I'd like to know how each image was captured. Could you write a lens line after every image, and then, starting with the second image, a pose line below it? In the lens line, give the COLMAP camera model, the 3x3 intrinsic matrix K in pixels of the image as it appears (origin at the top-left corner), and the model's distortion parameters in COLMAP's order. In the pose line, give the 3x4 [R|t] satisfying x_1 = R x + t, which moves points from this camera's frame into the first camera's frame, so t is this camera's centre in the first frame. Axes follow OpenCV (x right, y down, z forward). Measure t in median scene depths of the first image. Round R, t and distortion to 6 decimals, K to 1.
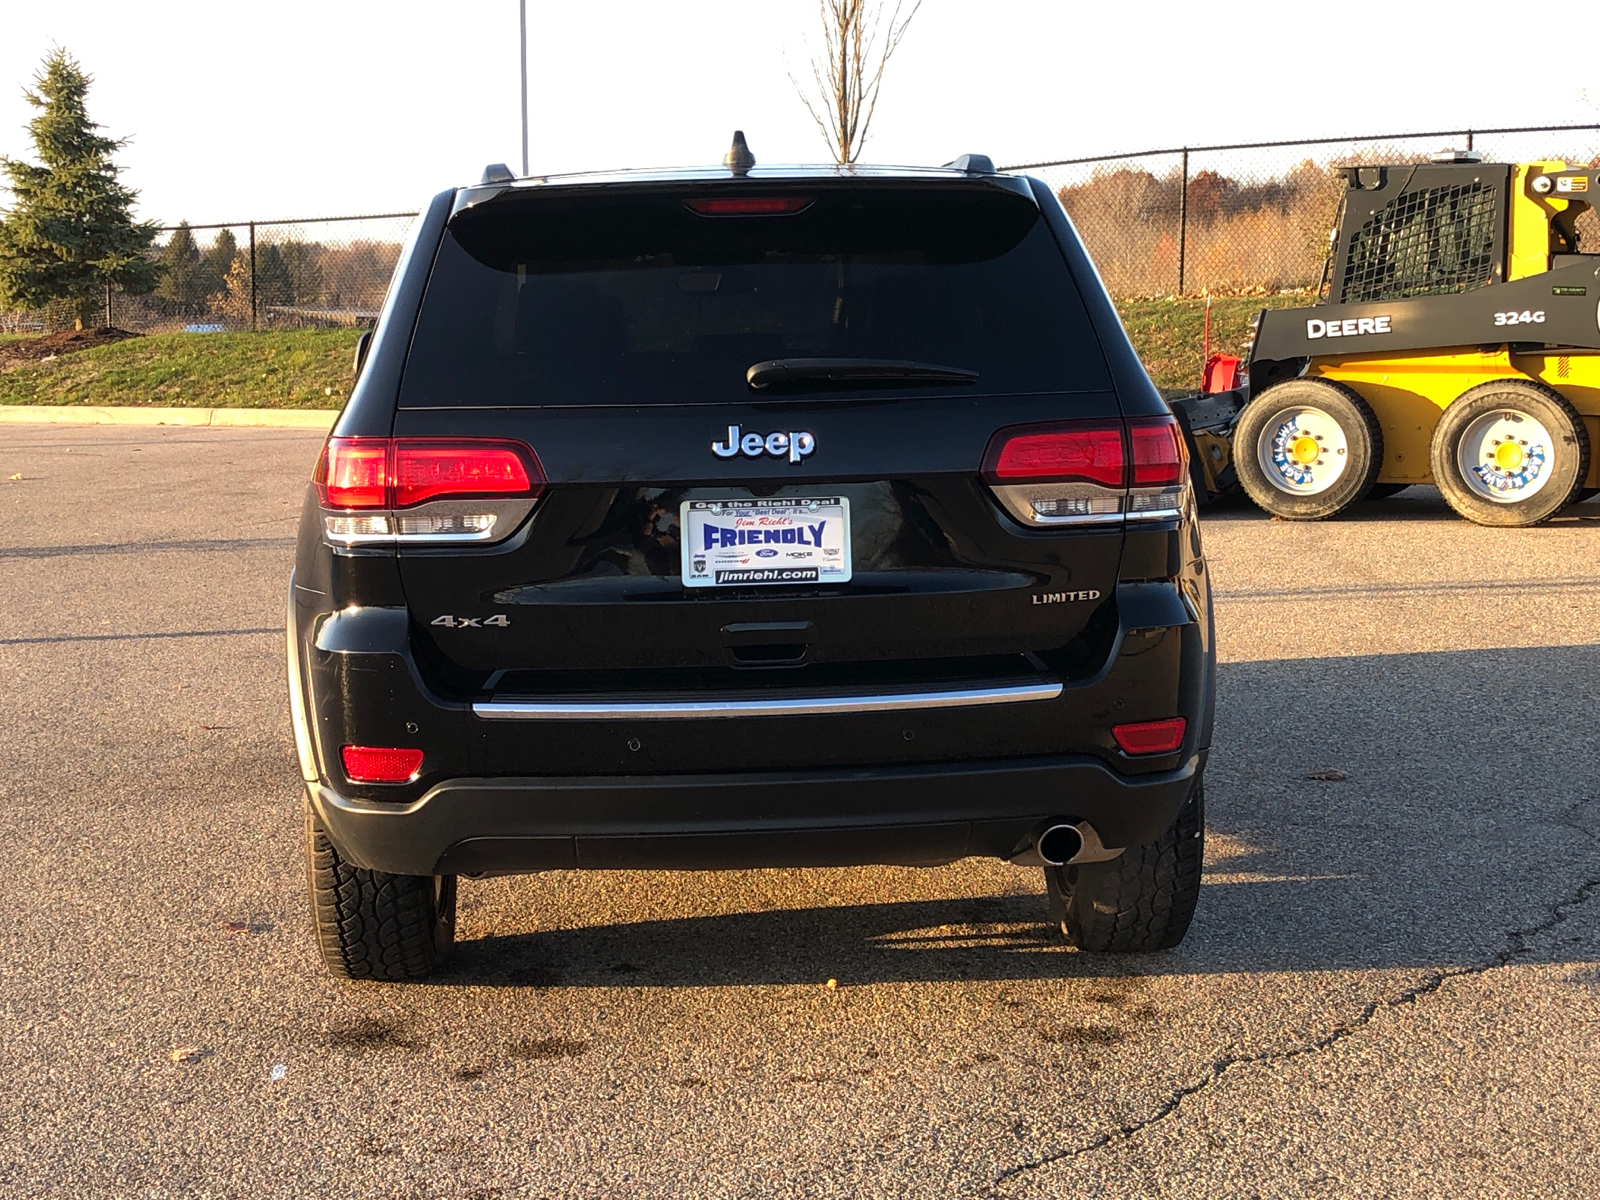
lens RADIAL K [[2407.7, 0, 792.4], [0, 2407.7, 539.1], [0, 0, 1]] dist [0.264289, -1.139207]
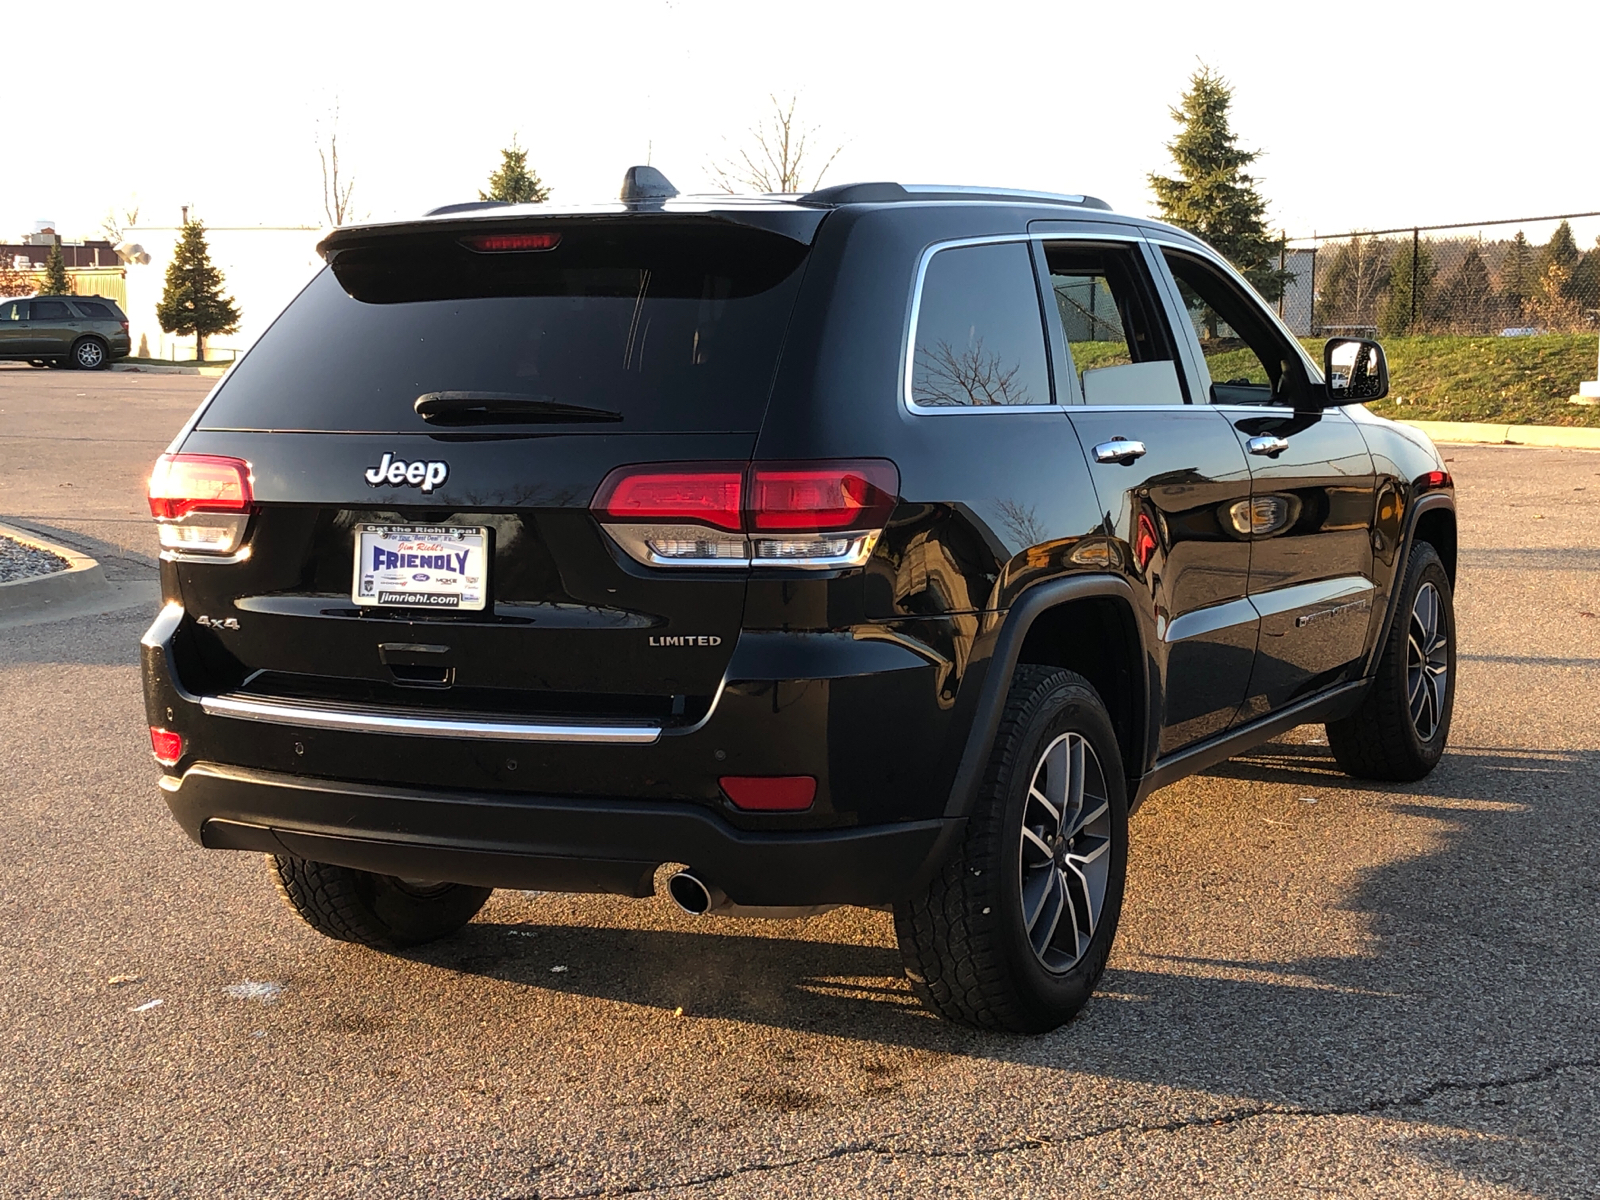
lens RADIAL K [[2407.7, 0, 792.4], [0, 2407.7, 539.1], [0, 0, 1]] dist [0.264289, -1.139207]
pose [[0.846213, 0.052925, -0.530209, 0.660992], [-0.053213, 0.998474, 0.014739, -0.033718], [0.530180, 0.015742, 0.847739, 0.193233]]
